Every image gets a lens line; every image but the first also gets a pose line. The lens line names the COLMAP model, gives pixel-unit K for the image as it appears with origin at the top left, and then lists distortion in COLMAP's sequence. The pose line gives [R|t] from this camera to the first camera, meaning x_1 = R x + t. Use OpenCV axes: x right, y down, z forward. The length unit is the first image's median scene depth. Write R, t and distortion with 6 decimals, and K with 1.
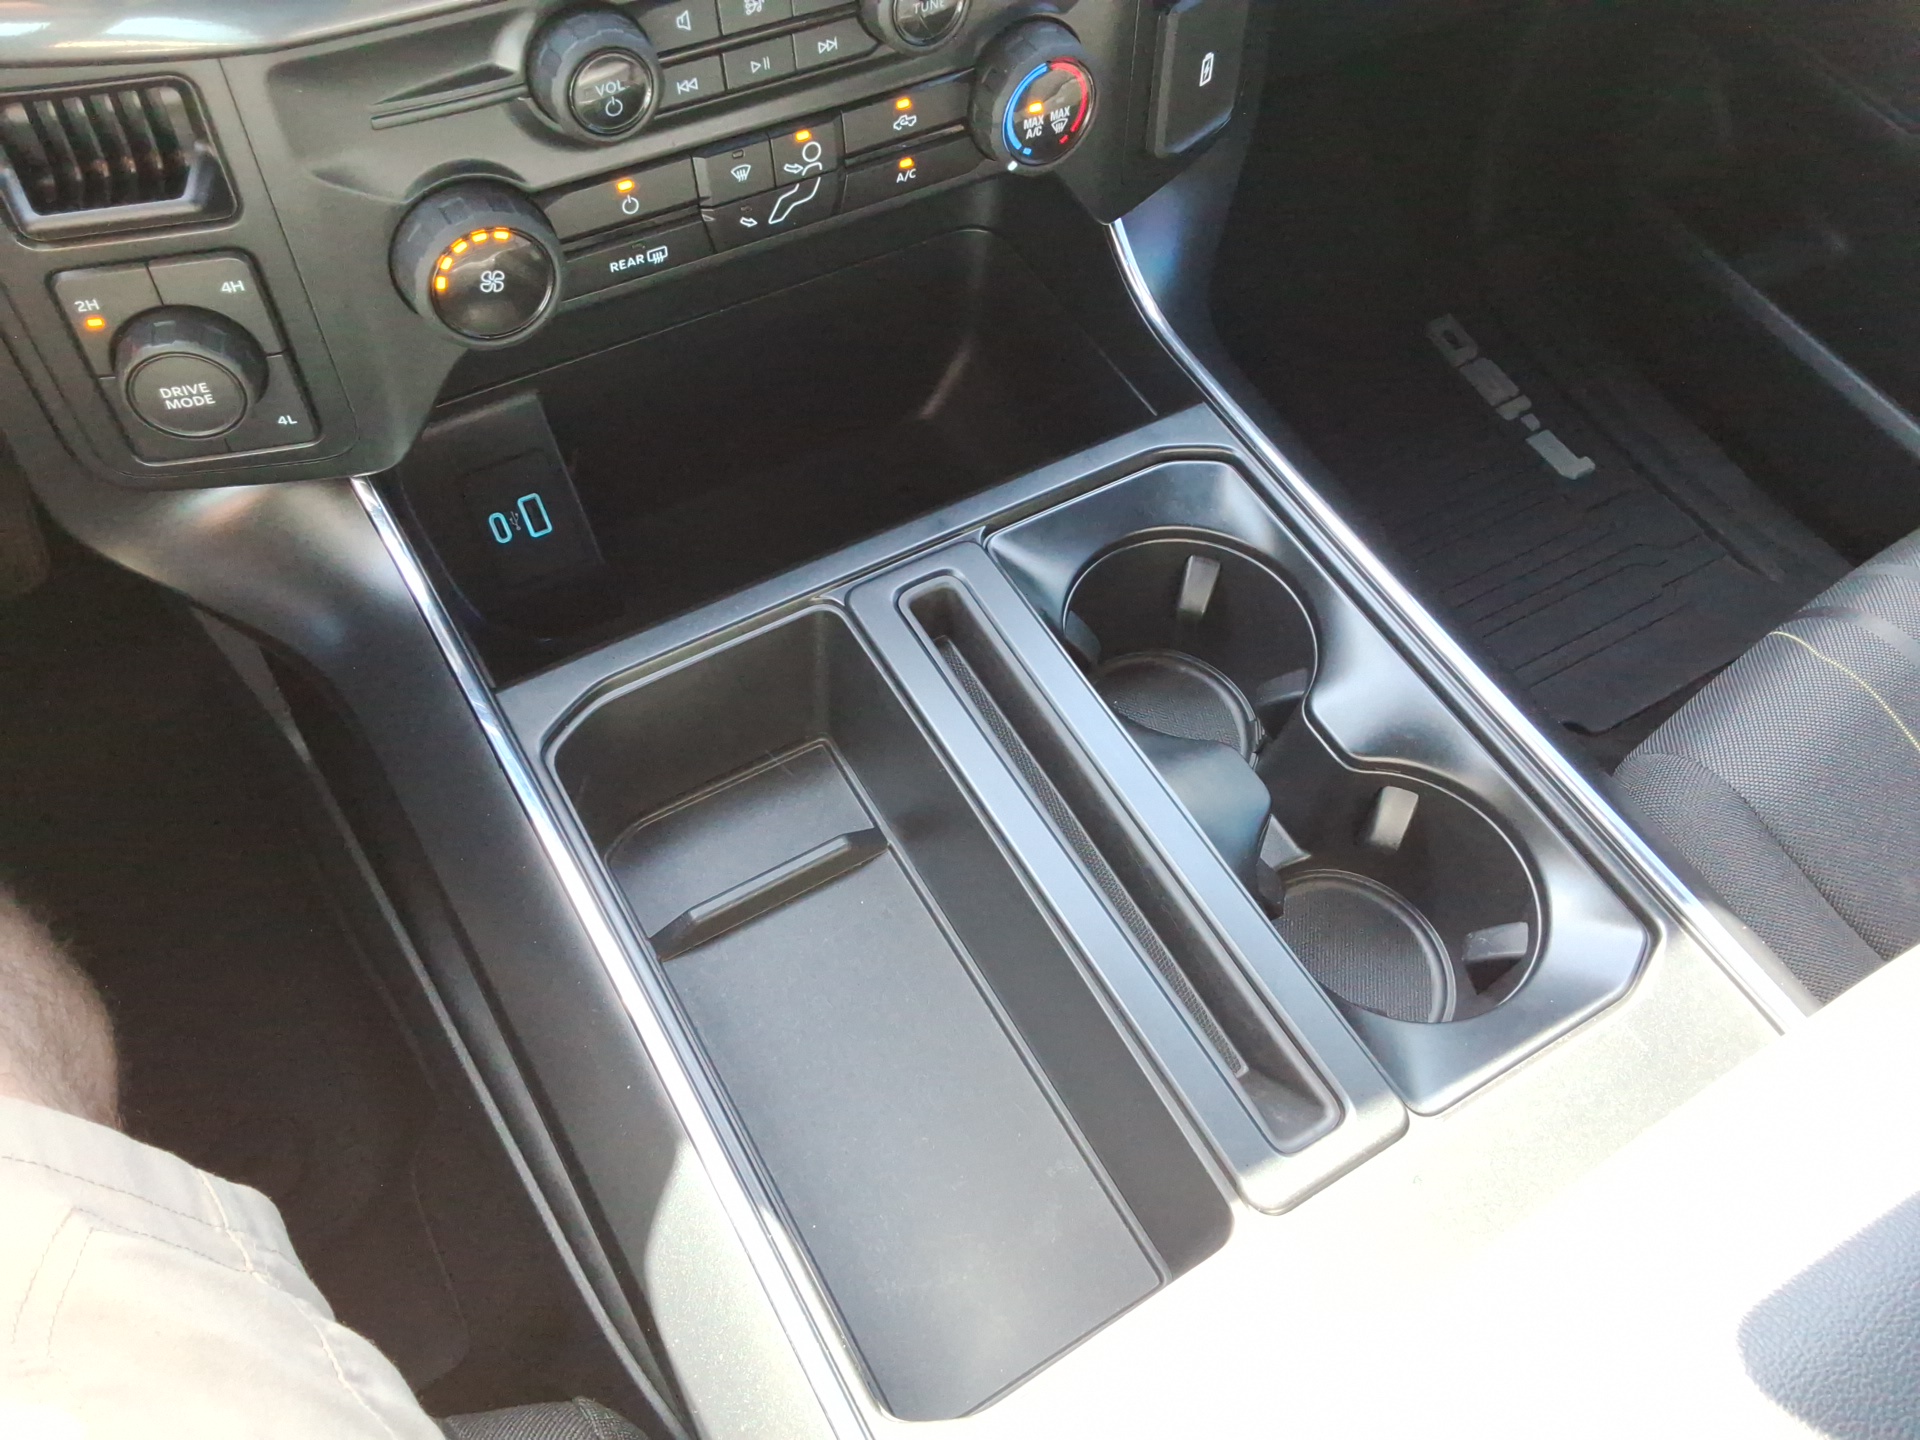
lens RADIAL K [[1552.6, 0, 975.4], [0, 1552.6, 695.8], [0, 0, 1]] dist [0.109254, -0.169318]
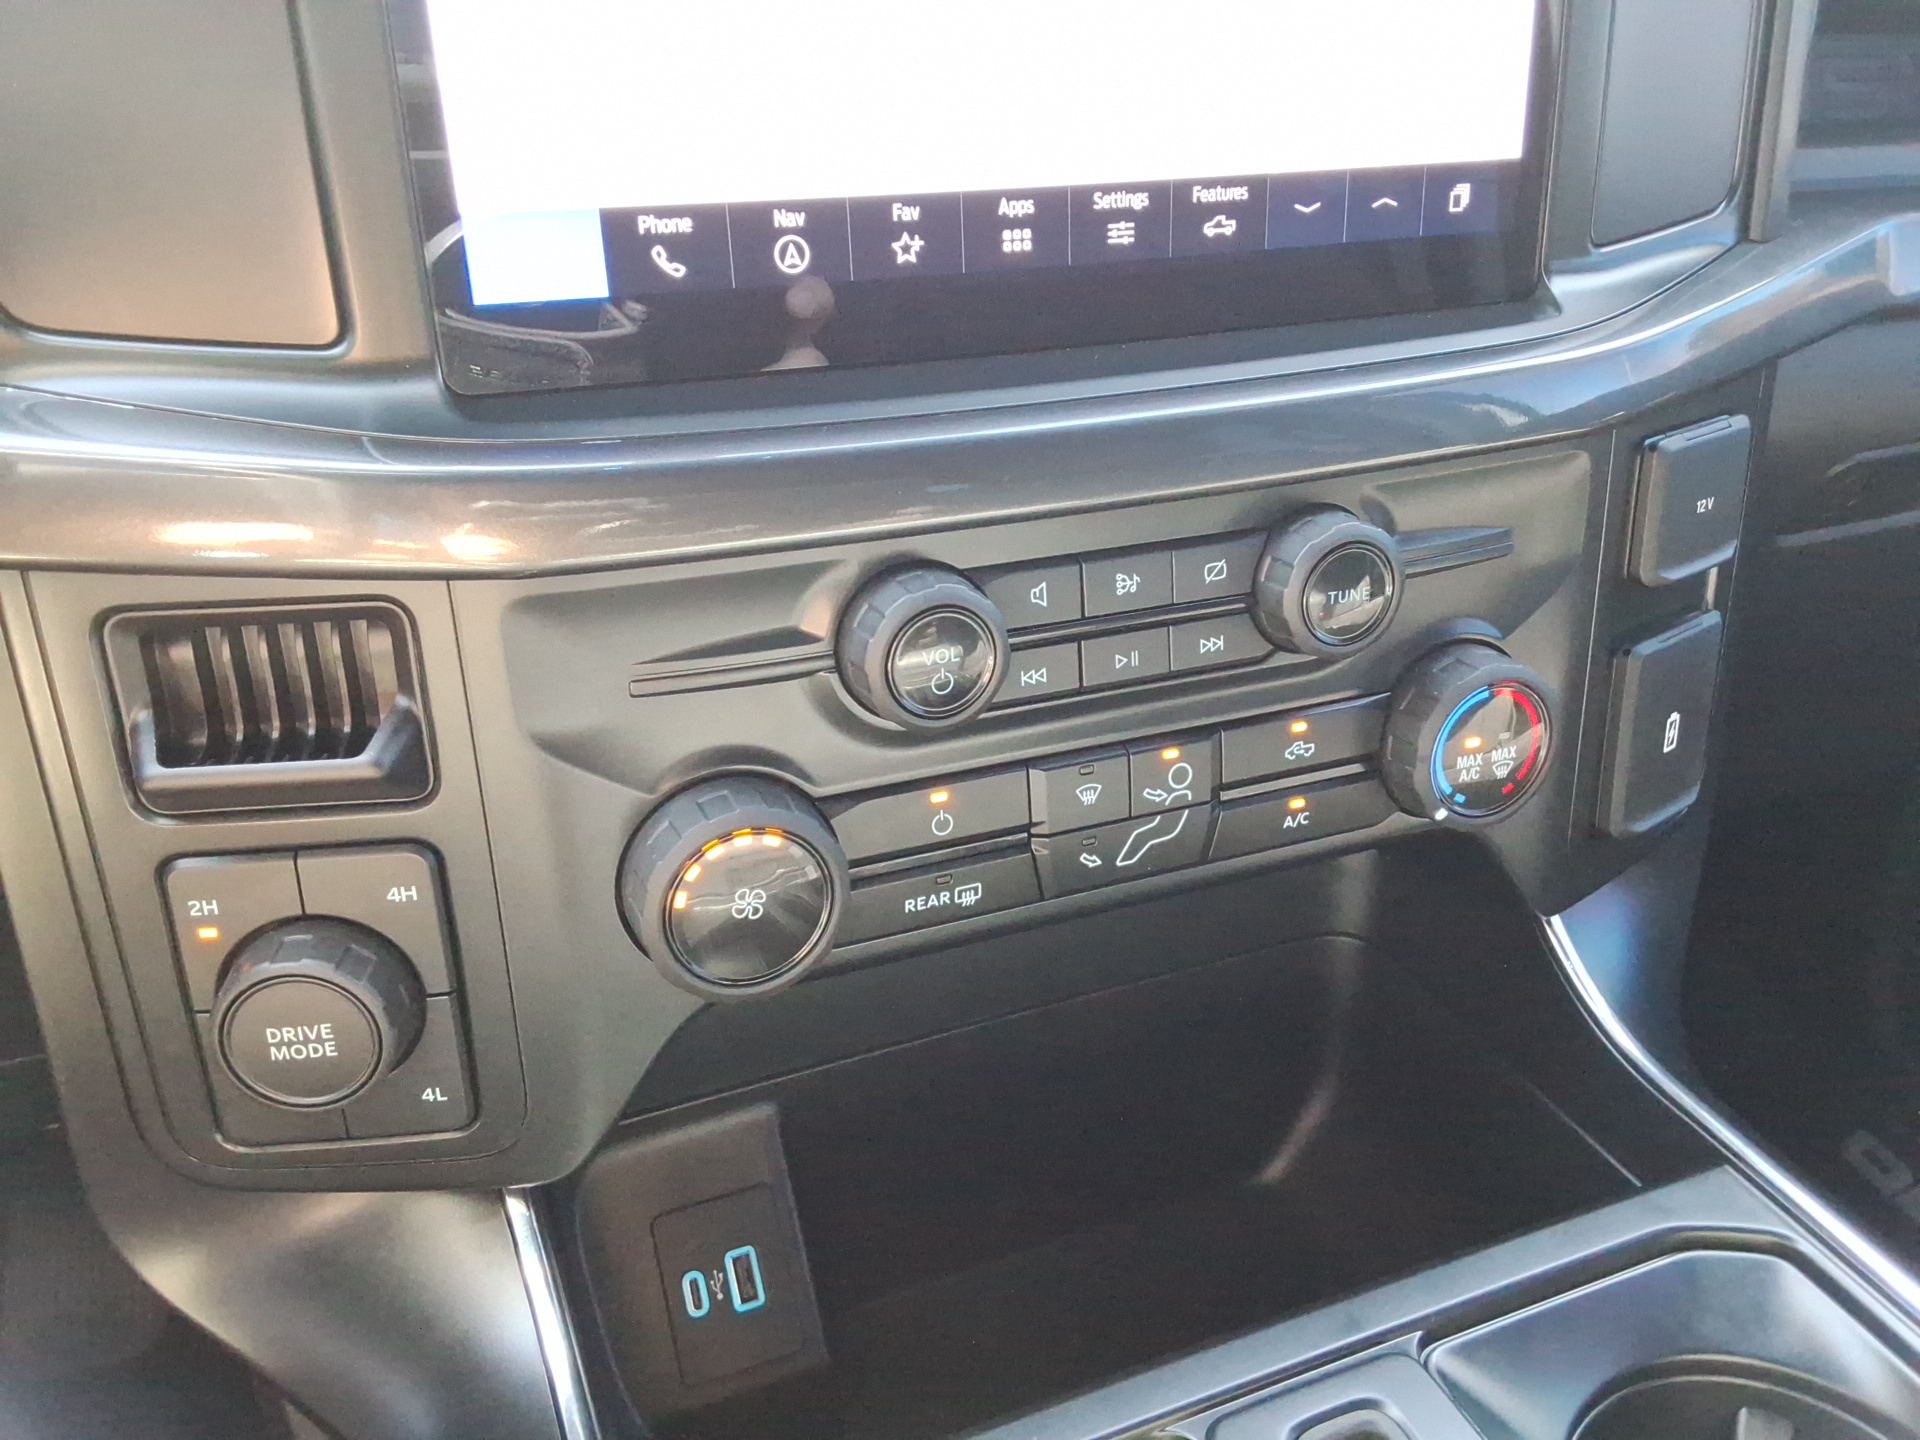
lens RADIAL K [[1552.6, 0, 974.9], [0, 1552.6, 710.7], [0, 0, 1]] dist [0.109254, -0.169318]
pose [[0.989692, 0.012392, -0.142678, -0.094858], [-0.080307, 0.872900, -0.481244, -0.005074], [0.118580, 0.487741, 0.864897, 0.321531]]
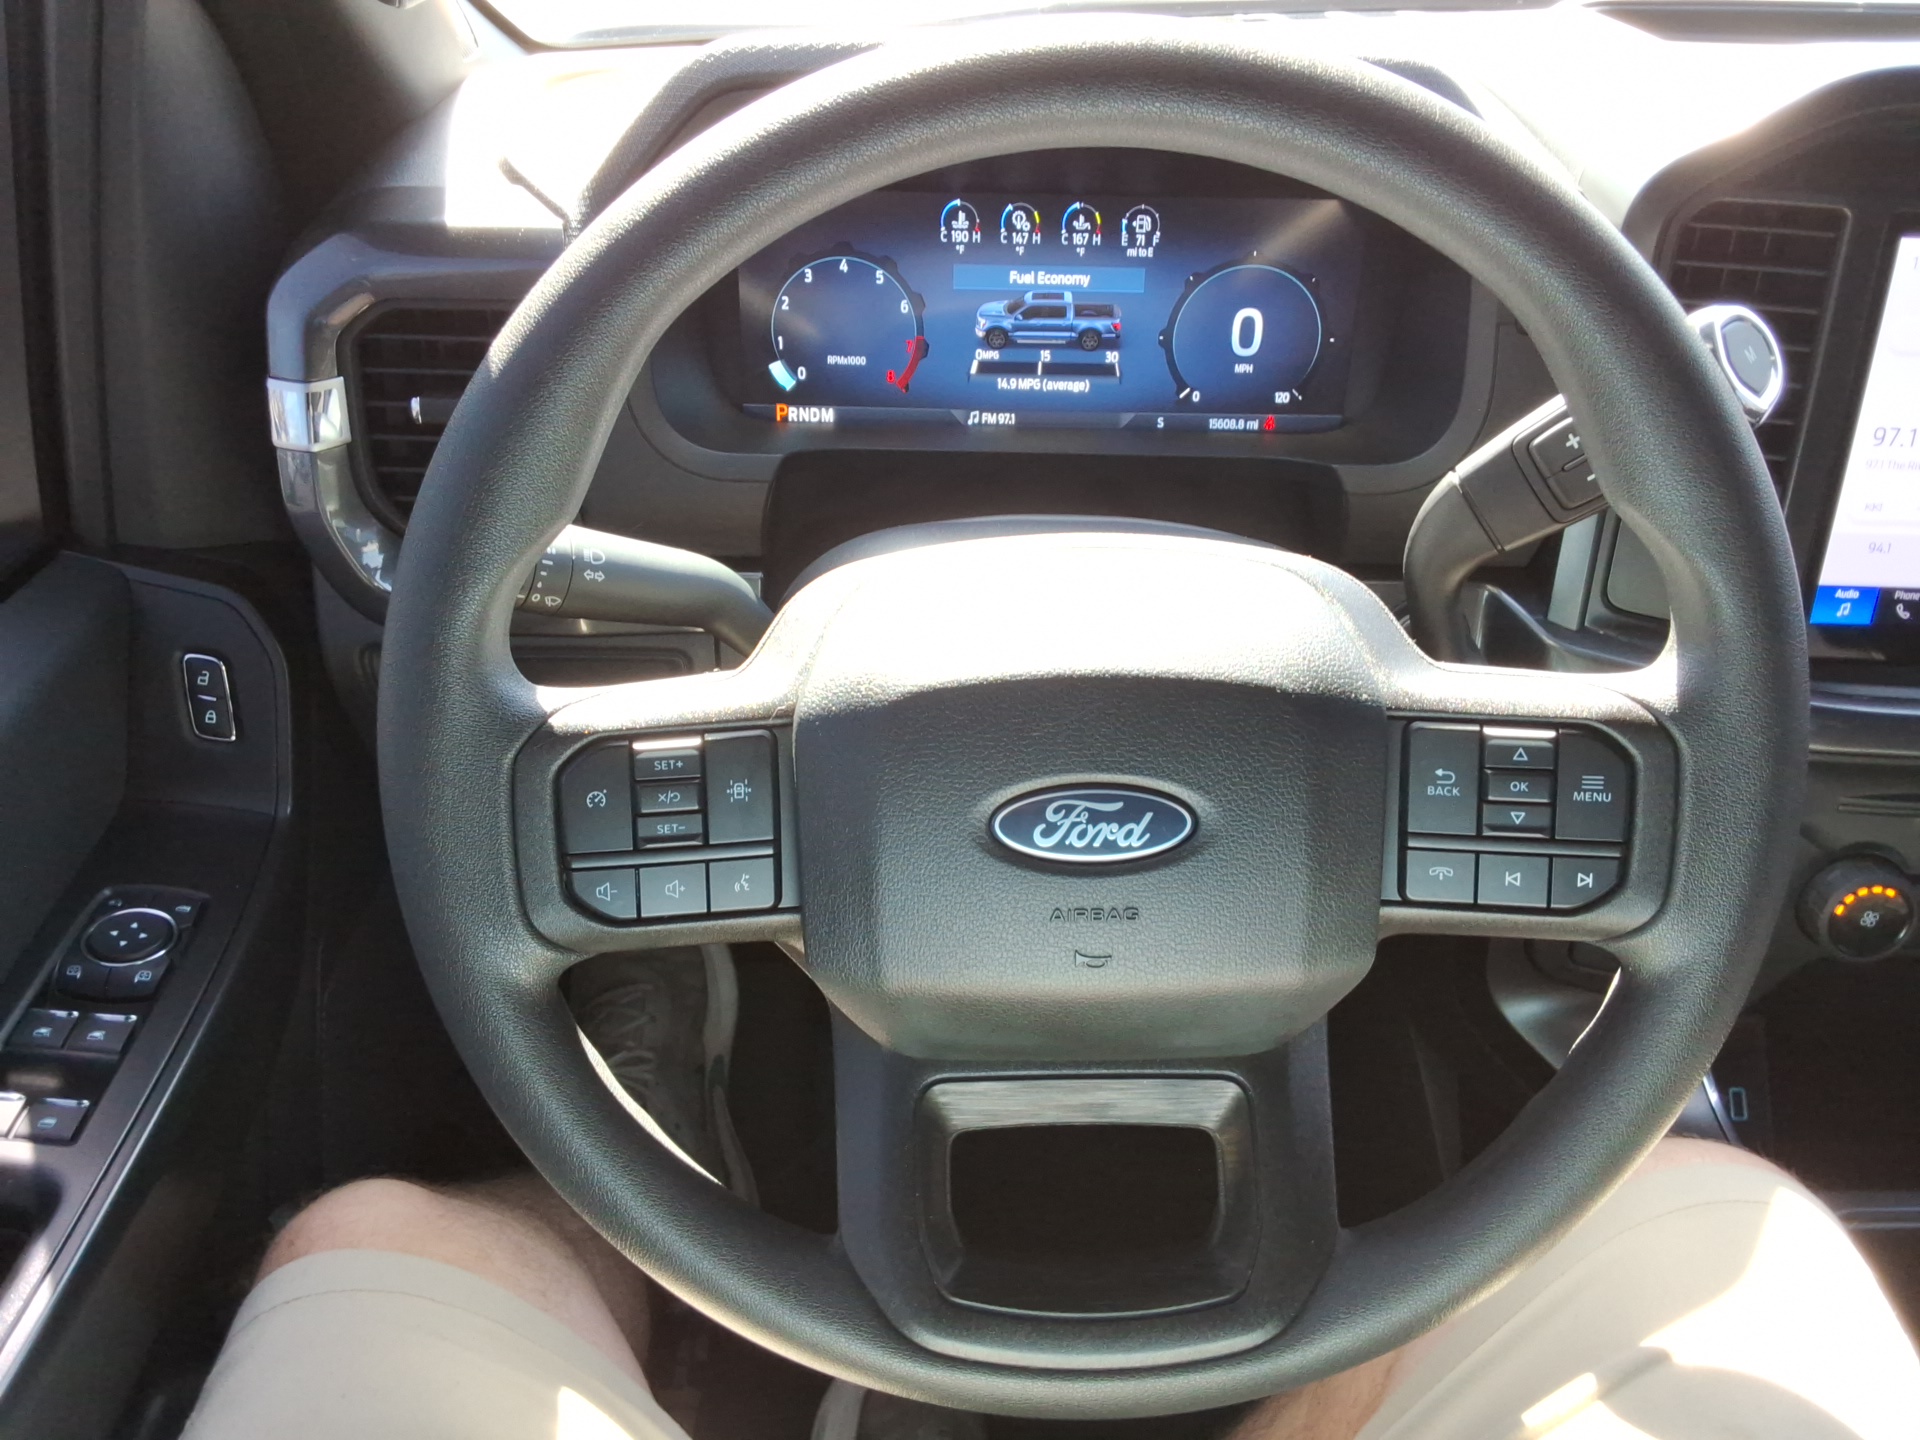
lens RADIAL K [[1552.6, 0, 979.0], [0, 1552.6, 714.8], [0, 0, 1]] dist [0.109254, -0.169318]
pose [[0.850316, 0.223764, -0.476332, -0.323339], [-0.413428, 0.844065, -0.341513, 0.400801], [0.325637, 0.487323, 0.810232, -0.542093]]
